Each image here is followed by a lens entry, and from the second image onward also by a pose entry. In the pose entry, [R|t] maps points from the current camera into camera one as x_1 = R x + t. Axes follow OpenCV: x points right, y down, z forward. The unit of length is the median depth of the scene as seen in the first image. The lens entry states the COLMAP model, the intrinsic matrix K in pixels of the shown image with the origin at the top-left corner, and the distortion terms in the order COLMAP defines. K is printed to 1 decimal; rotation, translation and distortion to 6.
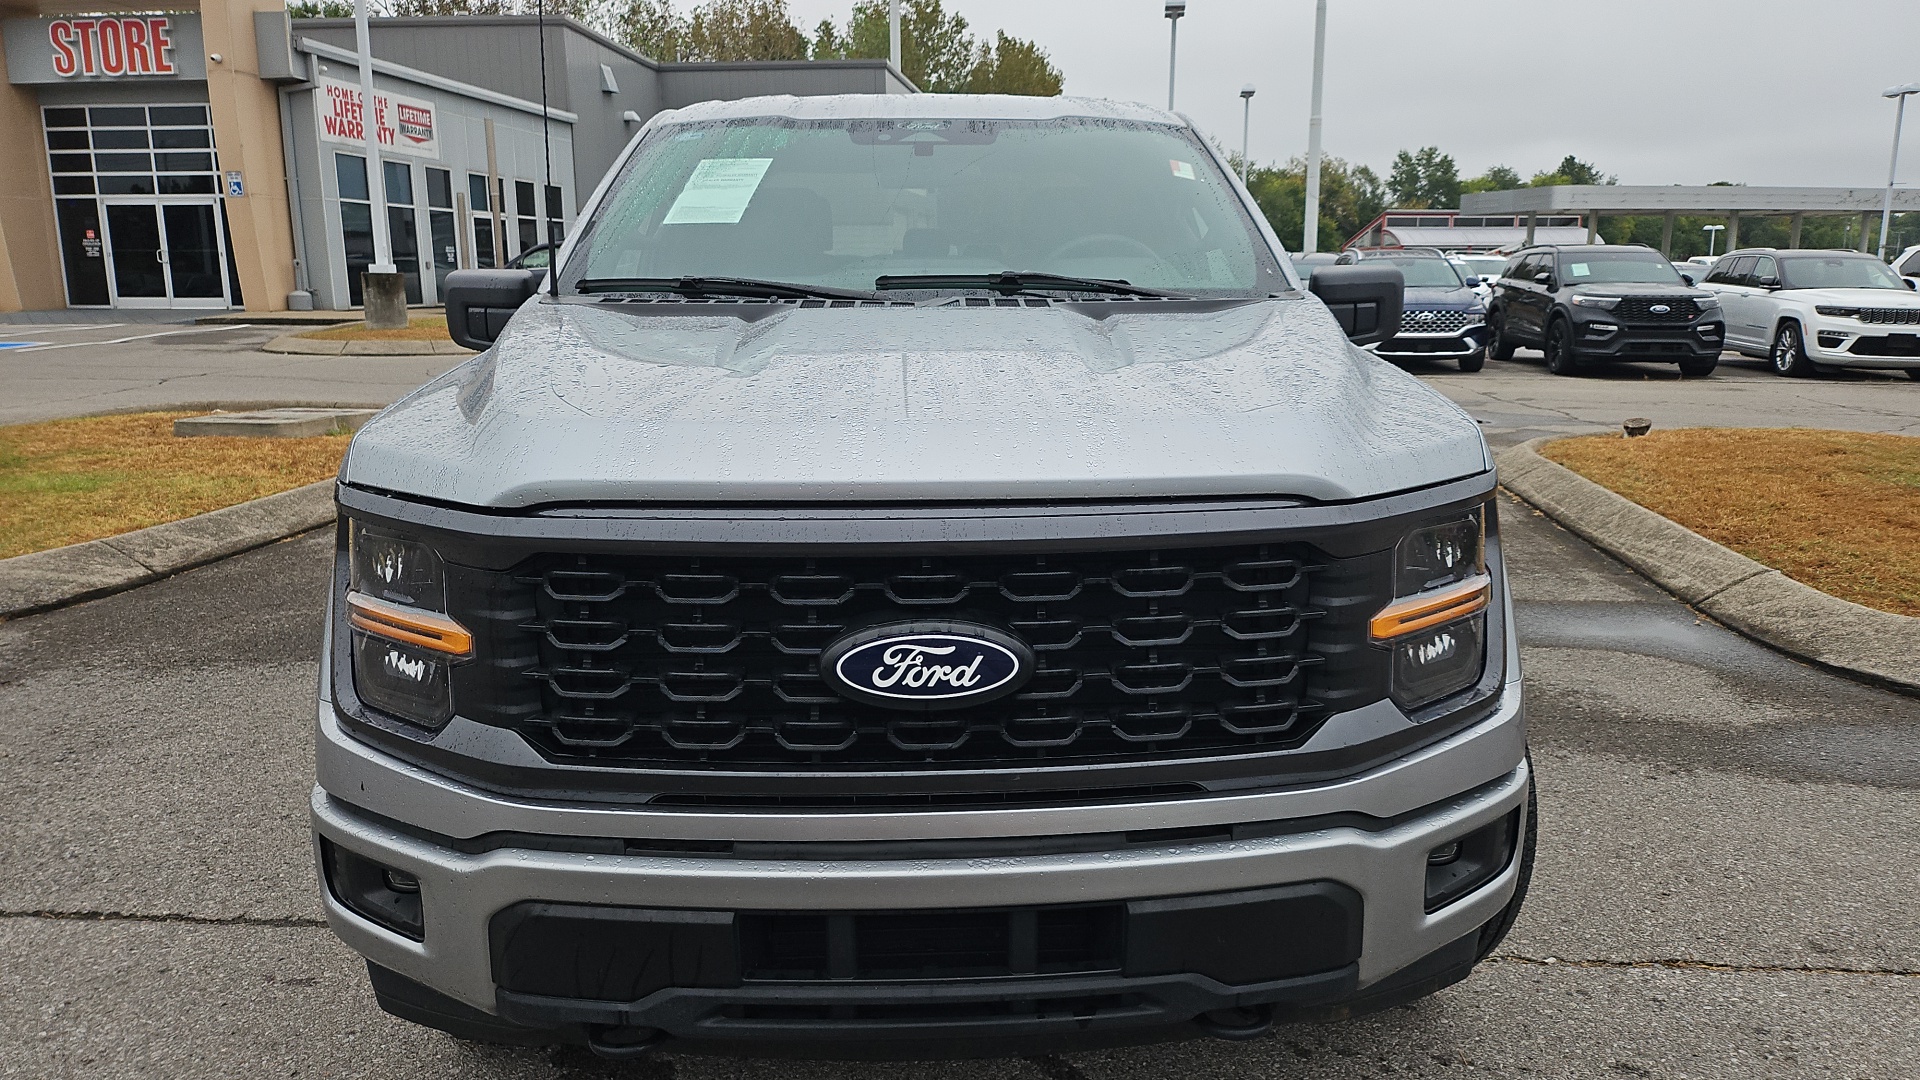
lens RADIAL K [[1348.1, 0, 975.9], [0, 1348.1, 558.5], [0, 0, 1]] dist [0.066177, -0.062675]
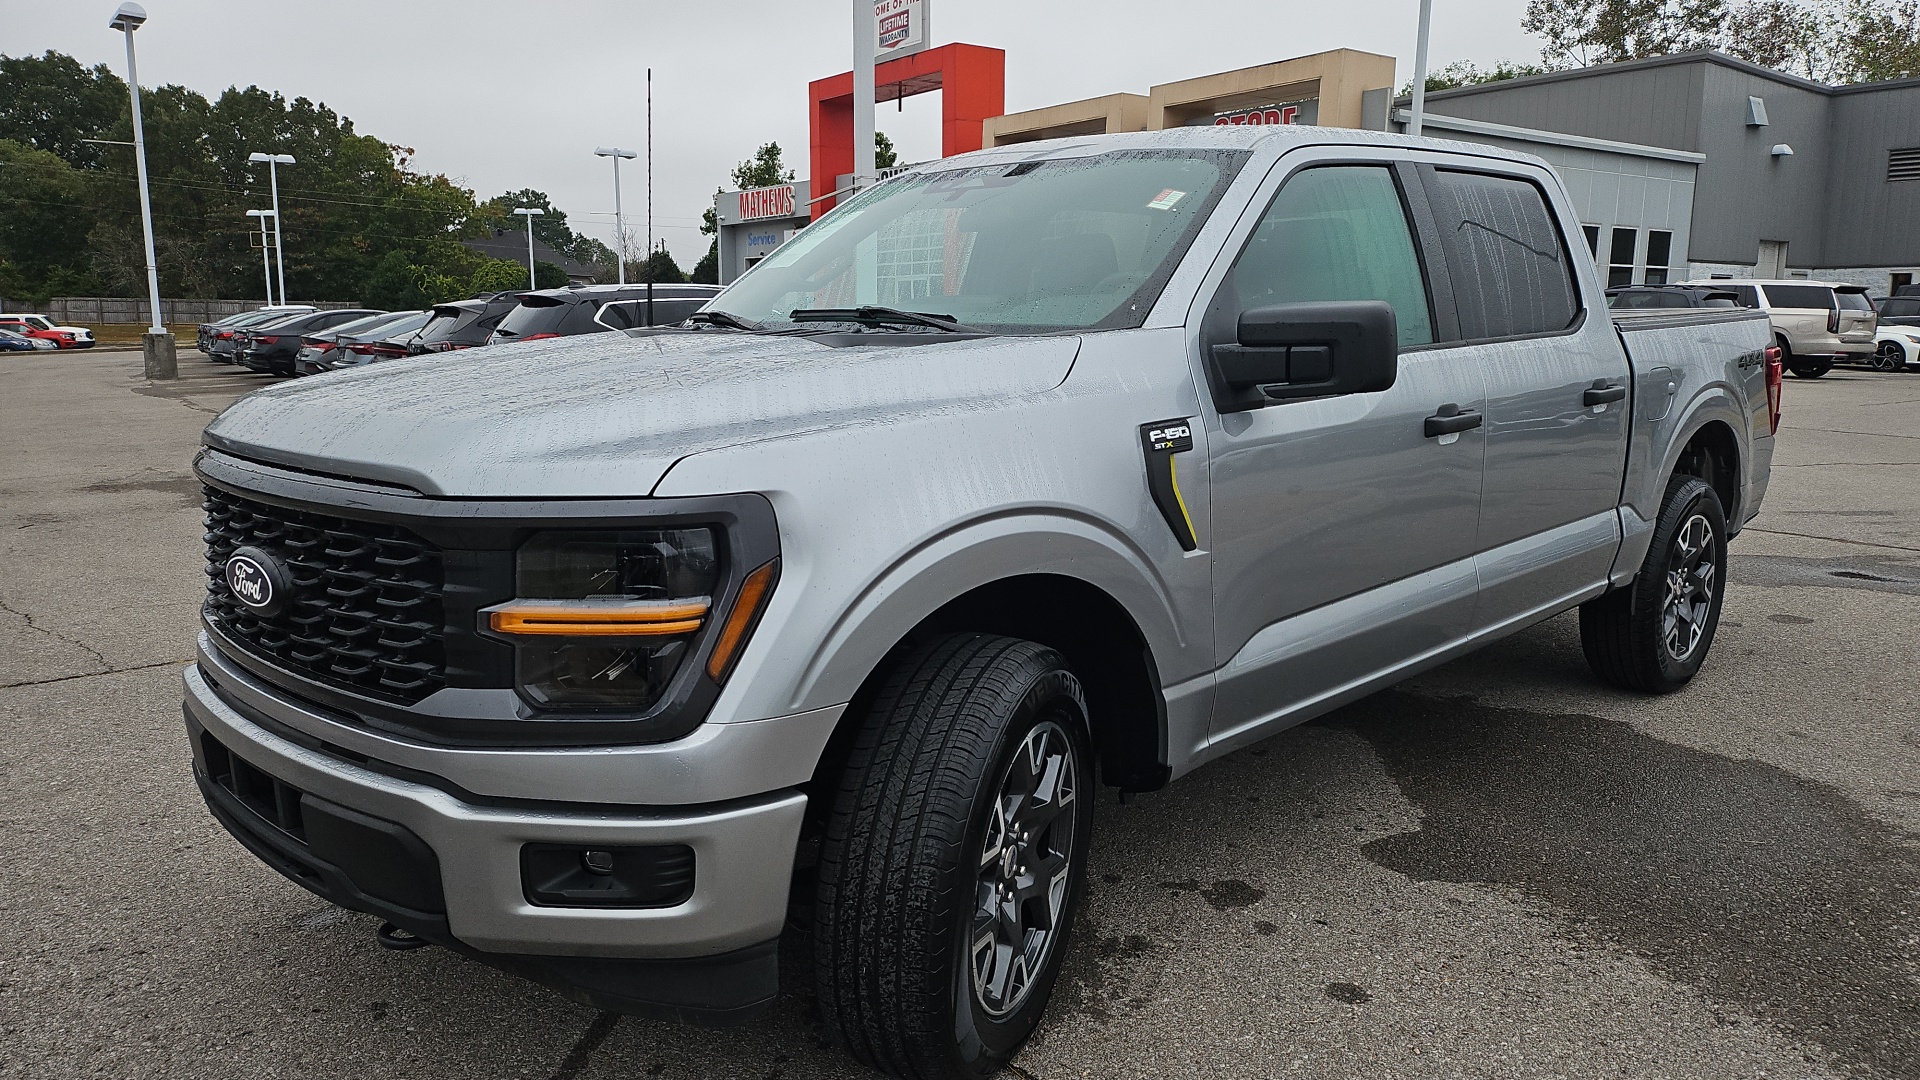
lens RADIAL K [[1348.1, 0, 975.1], [0, 1348.1, 542.8], [0, 0, 1]] dist [0.066177, -0.062675]
pose [[0.693814, 0.123089, -0.709557, 0.758284], [-0.156627, 0.987491, 0.018152, -0.051614], [0.702915, 0.098542, 0.704415, 0.279183]]
